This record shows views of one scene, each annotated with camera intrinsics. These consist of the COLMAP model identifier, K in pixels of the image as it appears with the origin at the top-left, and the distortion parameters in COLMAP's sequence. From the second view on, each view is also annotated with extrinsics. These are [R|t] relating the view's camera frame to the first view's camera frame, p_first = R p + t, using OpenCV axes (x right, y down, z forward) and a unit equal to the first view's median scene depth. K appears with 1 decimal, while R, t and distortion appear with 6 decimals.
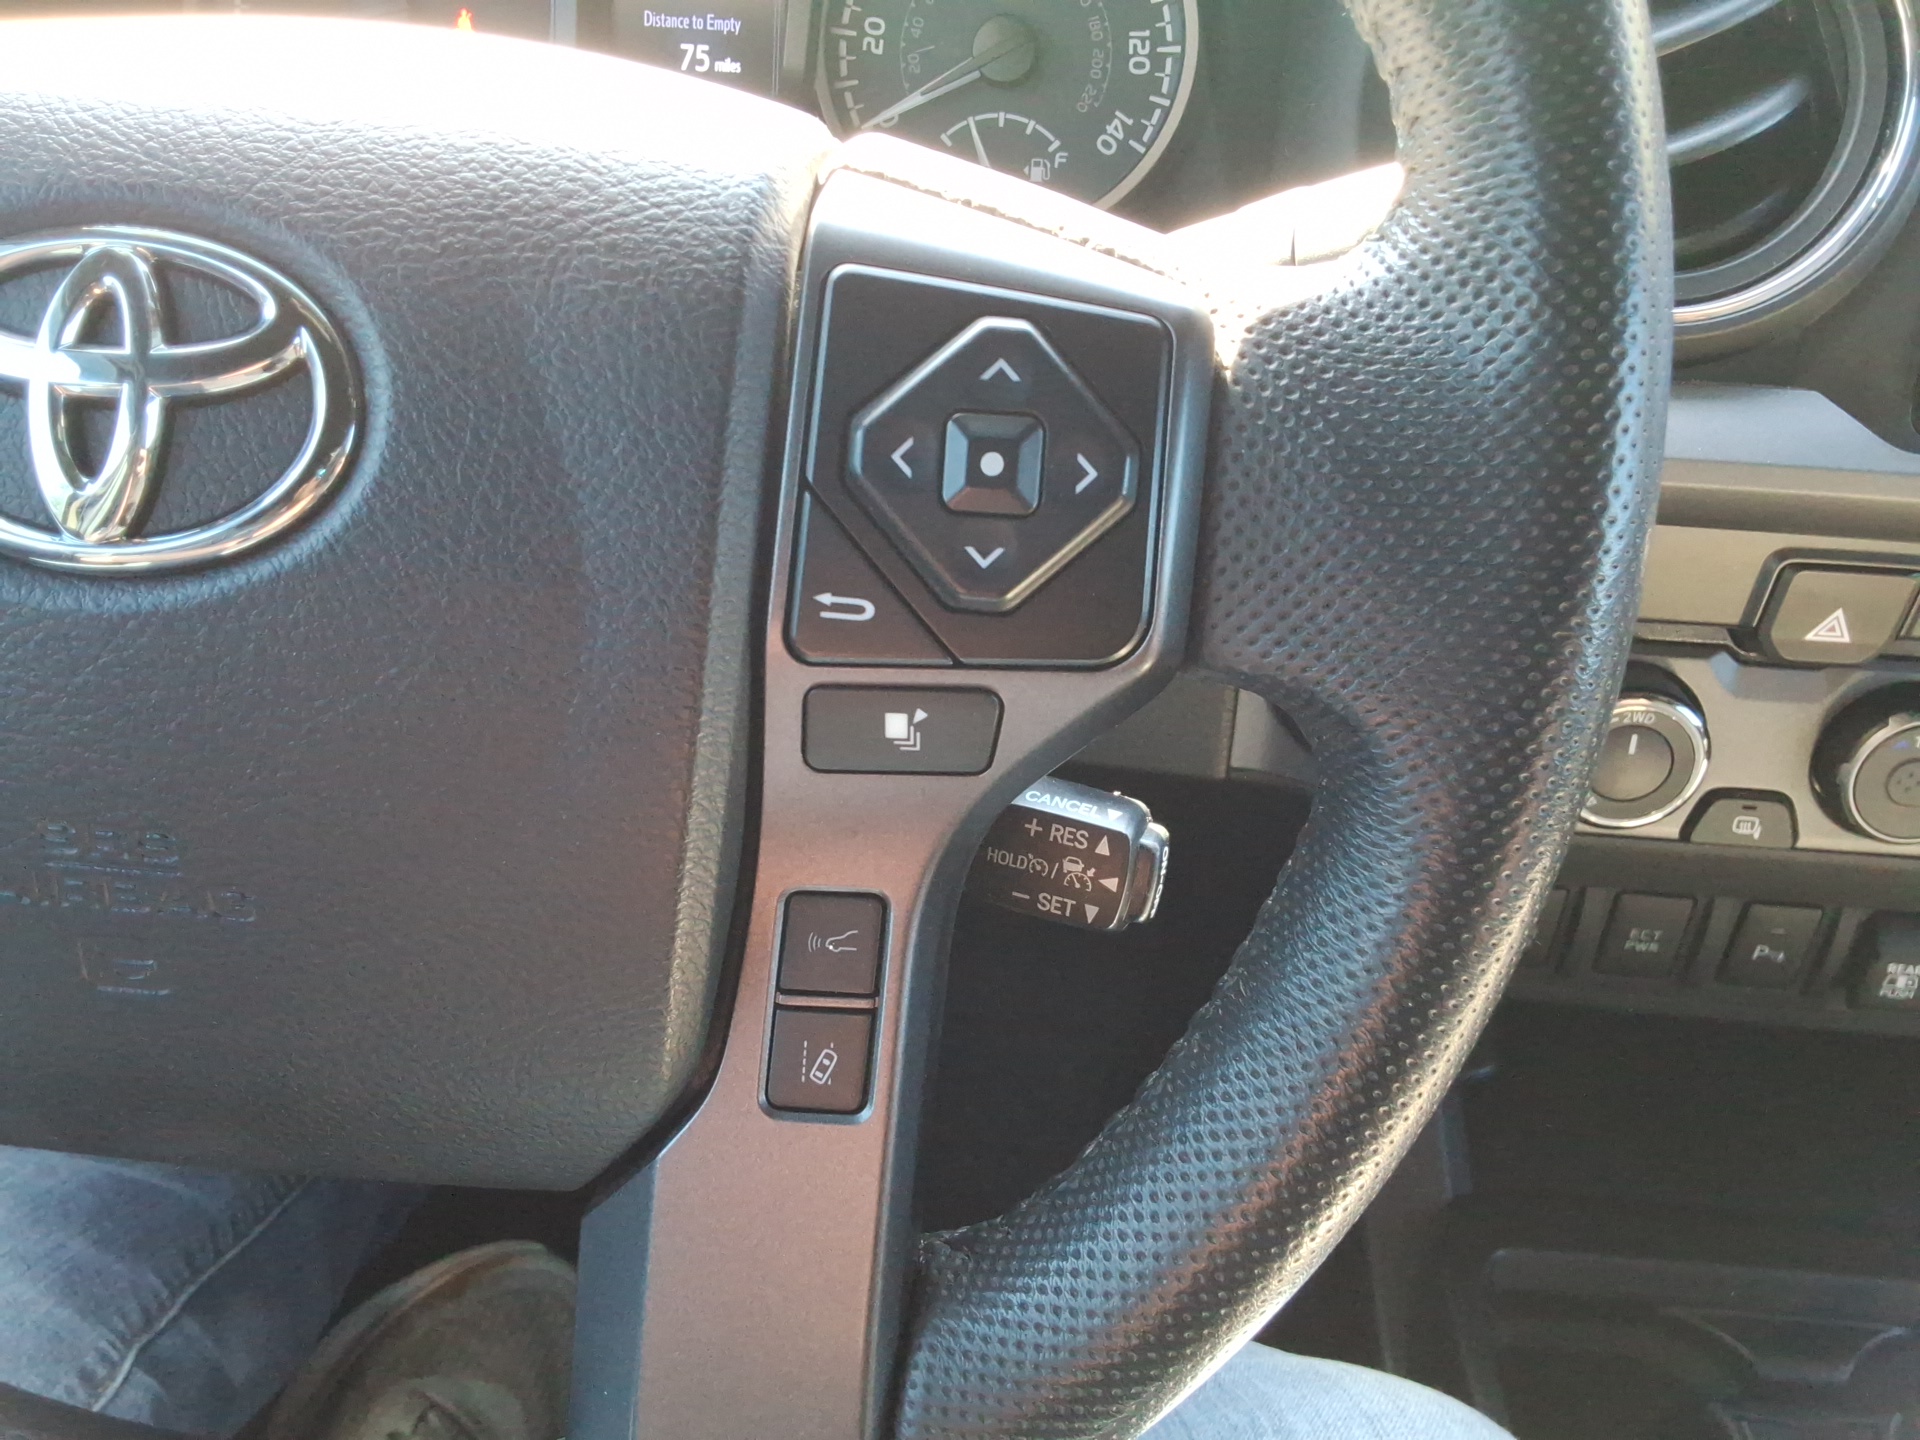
lens RADIAL K [[1538.0, 0, 979.8], [0, 1538.0, 711.5], [0, 0, 1]] dist [0.115559, -0.183540]
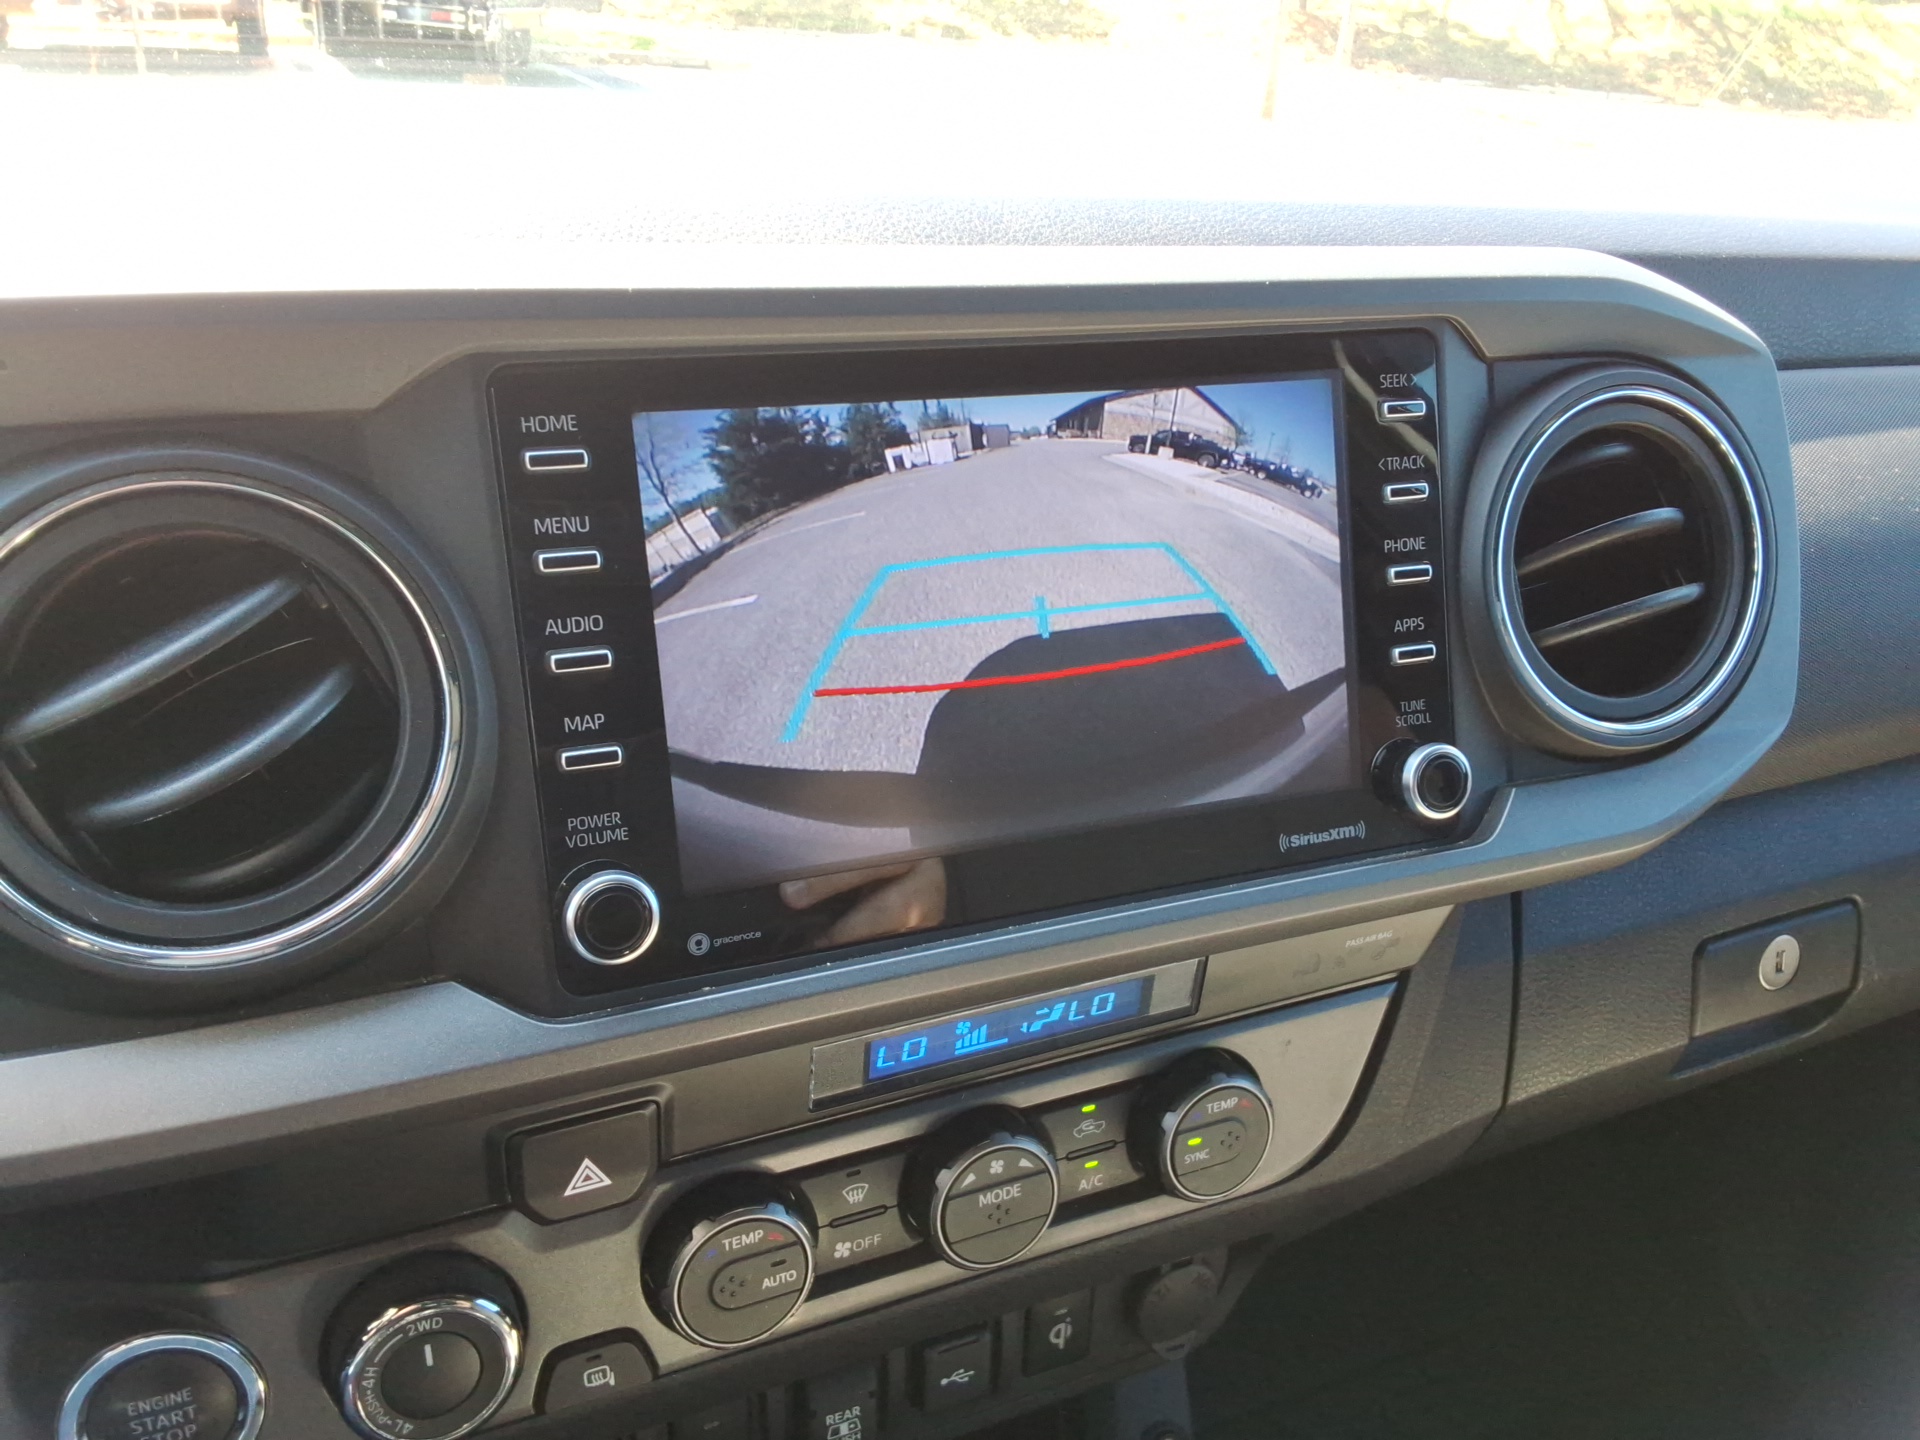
lens RADIAL K [[1538.0, 0, 949.9], [0, 1538.0, 710.6], [0, 0, 1]] dist [0.115559, -0.183540]
pose [[0.877761, -0.190365, 0.439655, 0.343507], [0.261257, 0.959411, -0.106182, -0.150271], [-0.401597, 0.208065, 0.891868, 0.020655]]
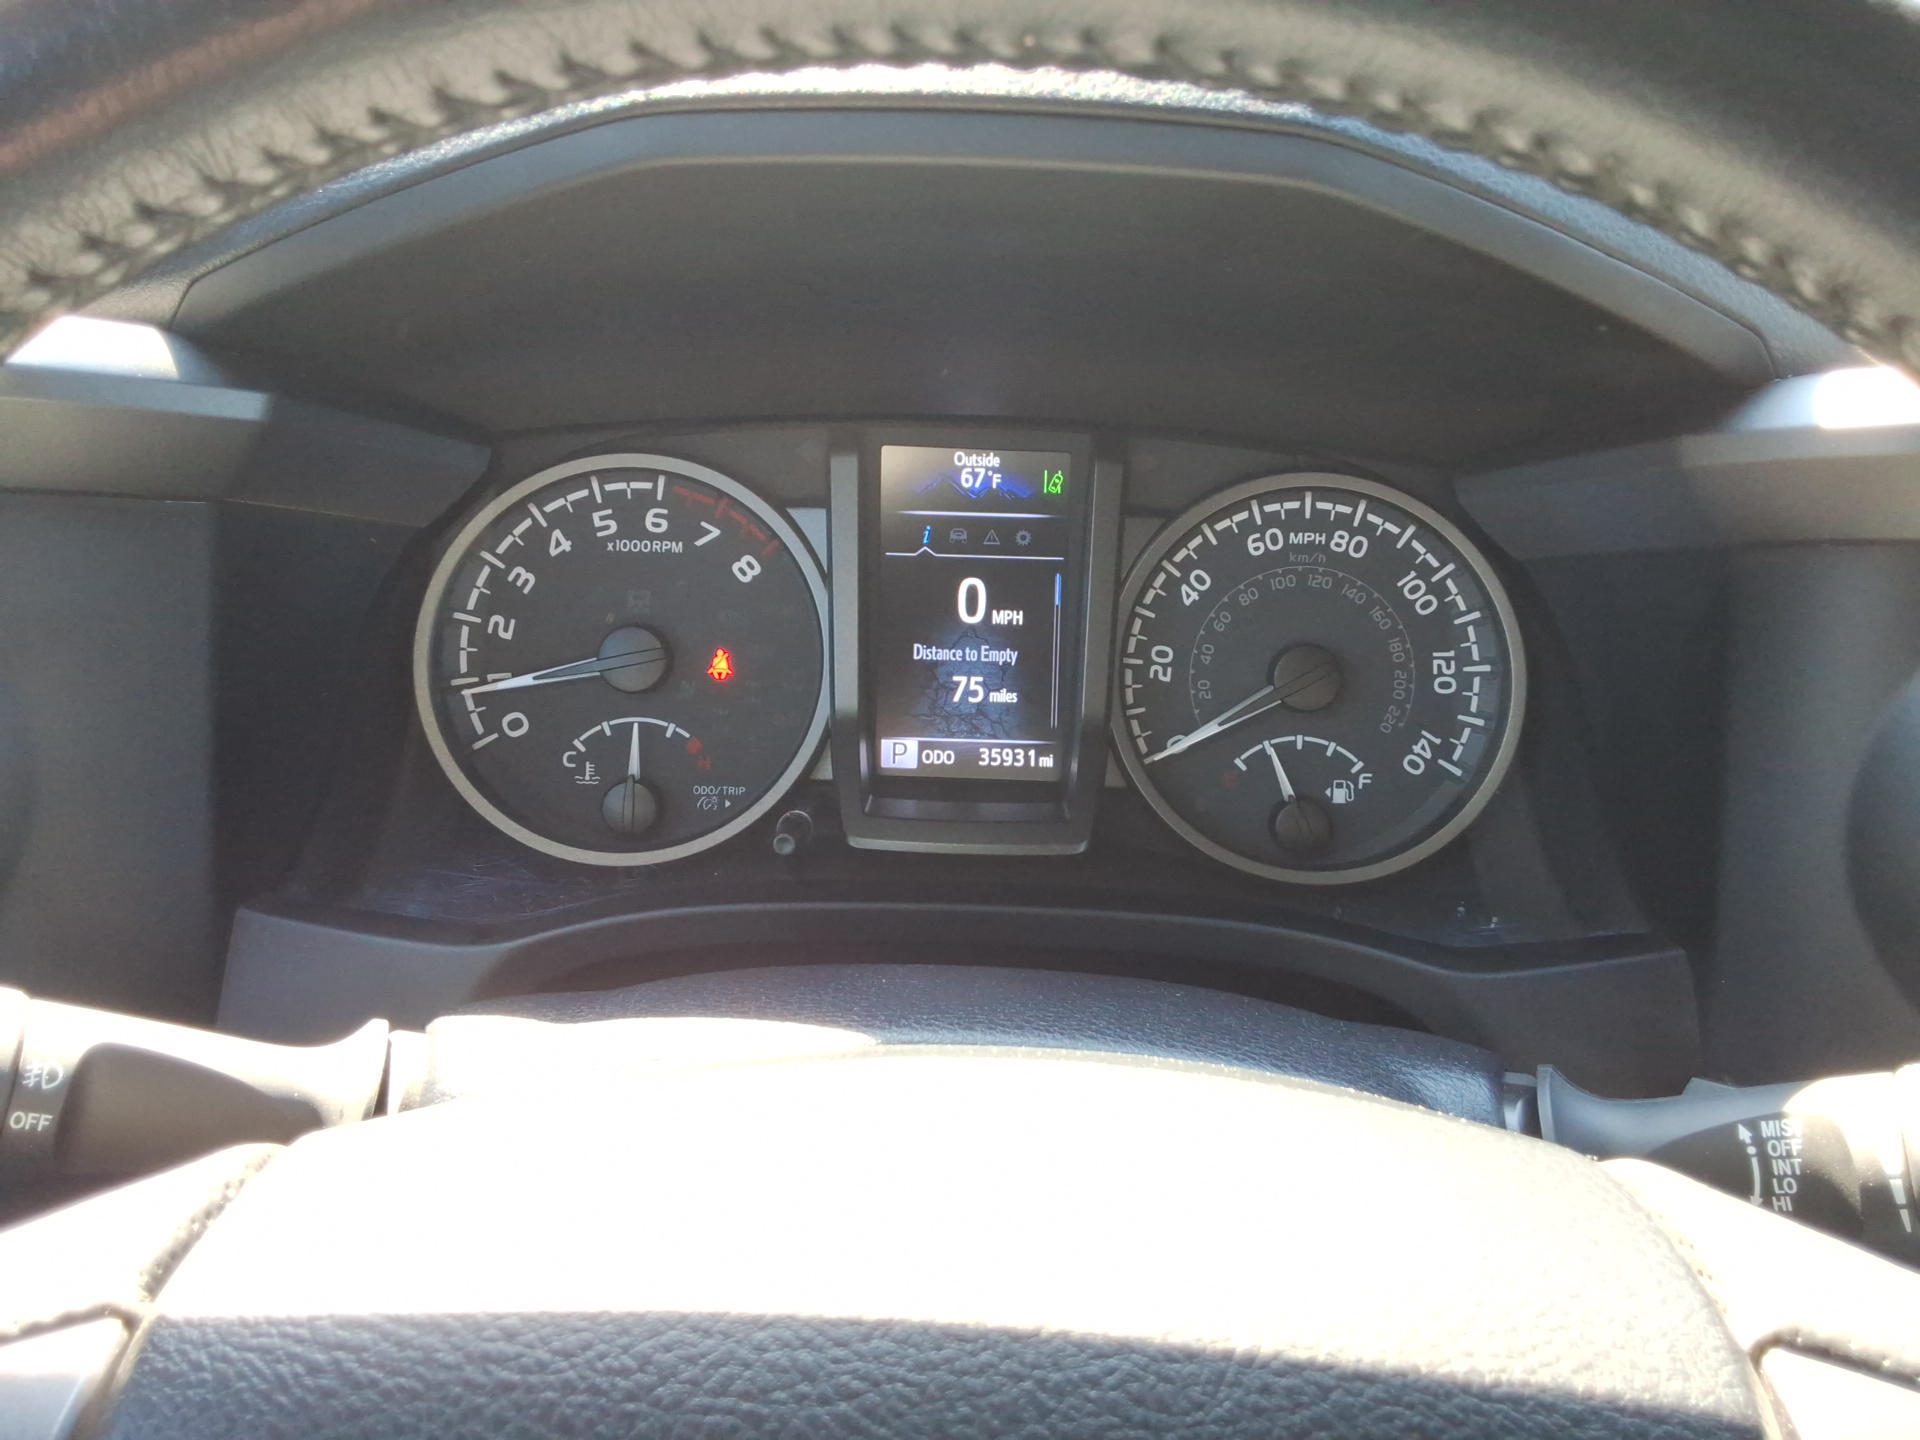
lens RADIAL K [[1538.0, 0, 963.0], [0, 1538.0, 721.8], [0, 0, 1]] dist [0.115559, -0.183540]
pose [[0.997564, -0.039834, 0.057261, -0.267343], [0.048673, 0.985533, -0.162344, -0.277864], [-0.049965, 0.164736, 0.985071, 0.100078]]
